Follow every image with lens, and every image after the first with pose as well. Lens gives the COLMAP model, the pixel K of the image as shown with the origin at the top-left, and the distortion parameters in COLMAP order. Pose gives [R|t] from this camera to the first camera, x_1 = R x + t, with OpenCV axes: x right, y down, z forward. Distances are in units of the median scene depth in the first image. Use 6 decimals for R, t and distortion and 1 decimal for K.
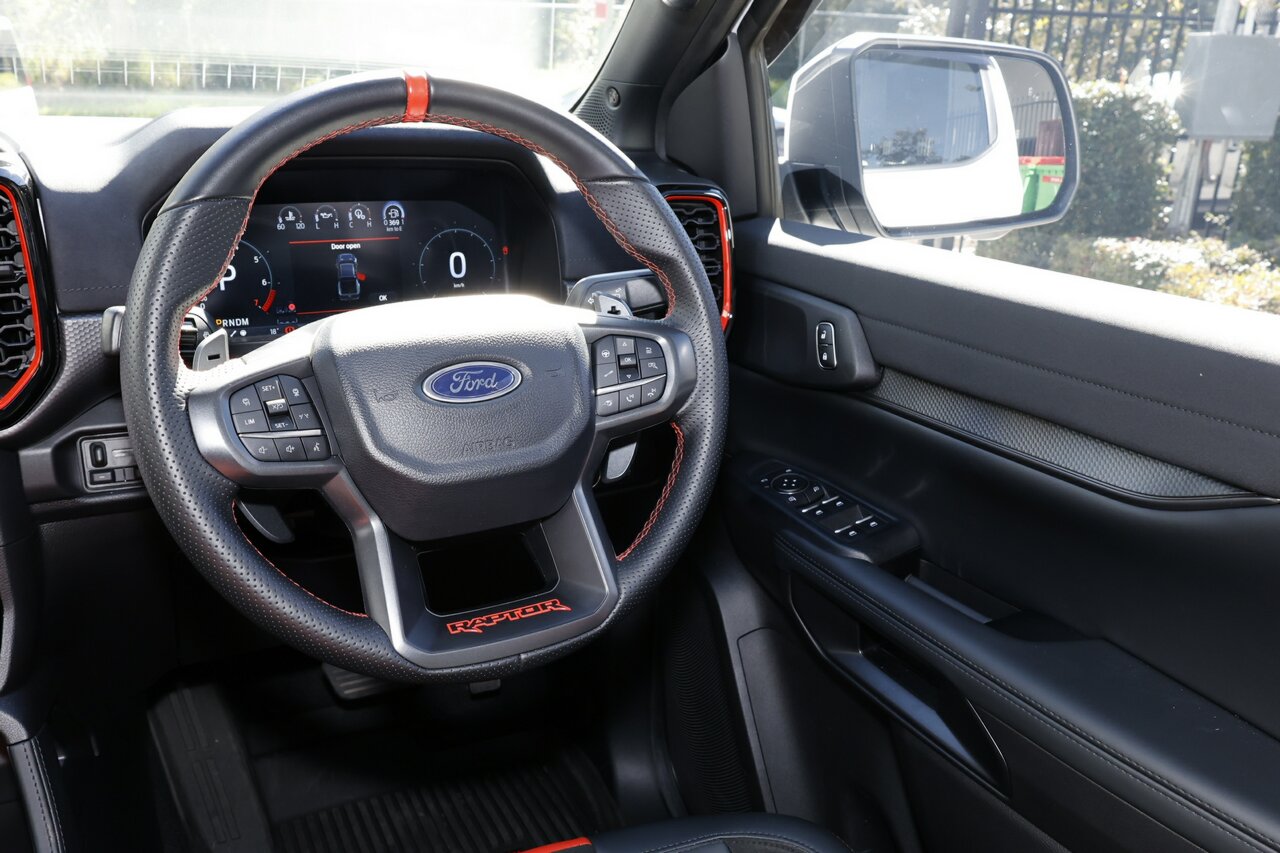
lens RADIAL K [[1214.9, 0, 640.0], [0, 1214.9, 426.5], [0, 0, 1]] dist [-0.000002, -0.007108]
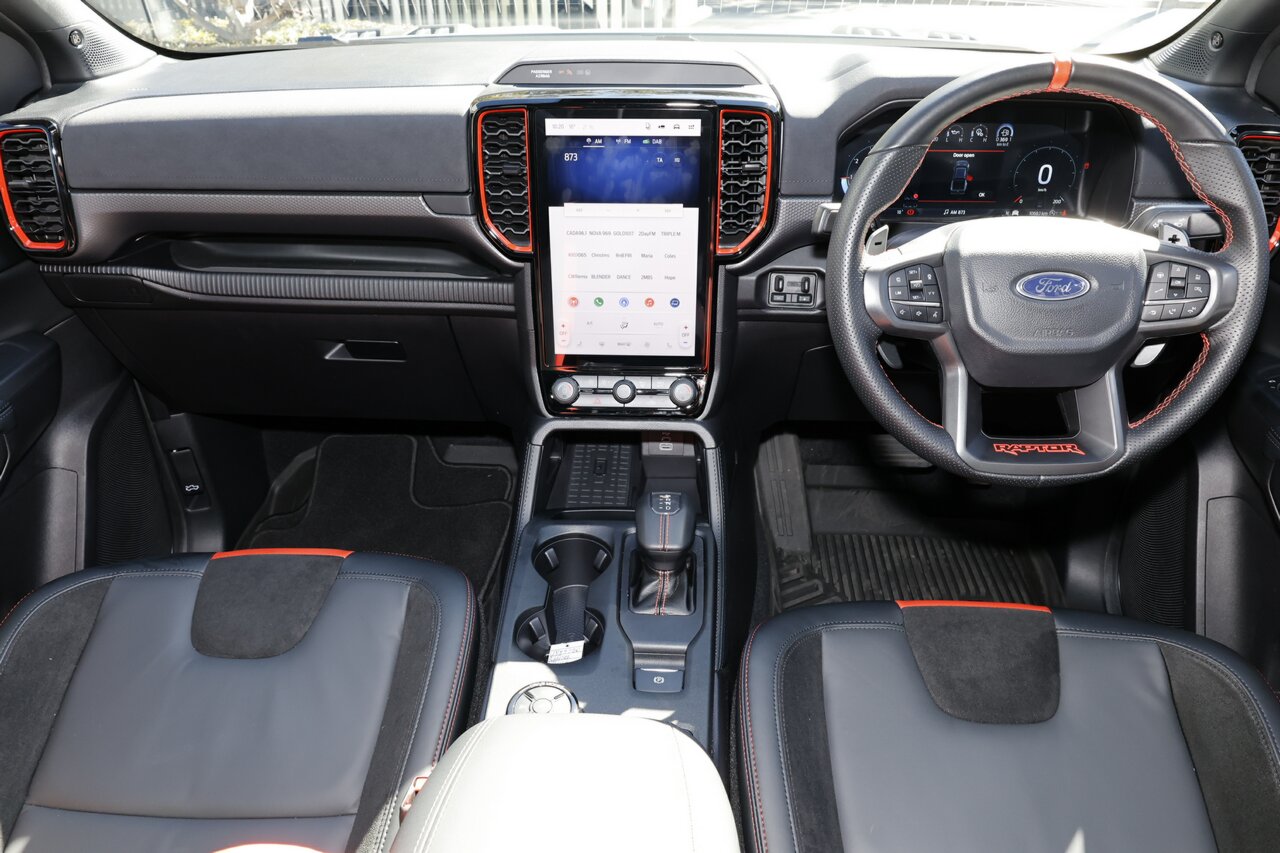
lens RADIAL K [[907.2, 0, 640.0], [0, 907.2, 426.5], [0, 0, 1]] dist [-0.000544, 0.001194]
pose [[0.859275, 0.229449, -0.457166, -0.025377], [-0.141742, 0.965557, 0.218193, -0.035530], [0.491484, -0.122688, 0.862201, -0.152426]]
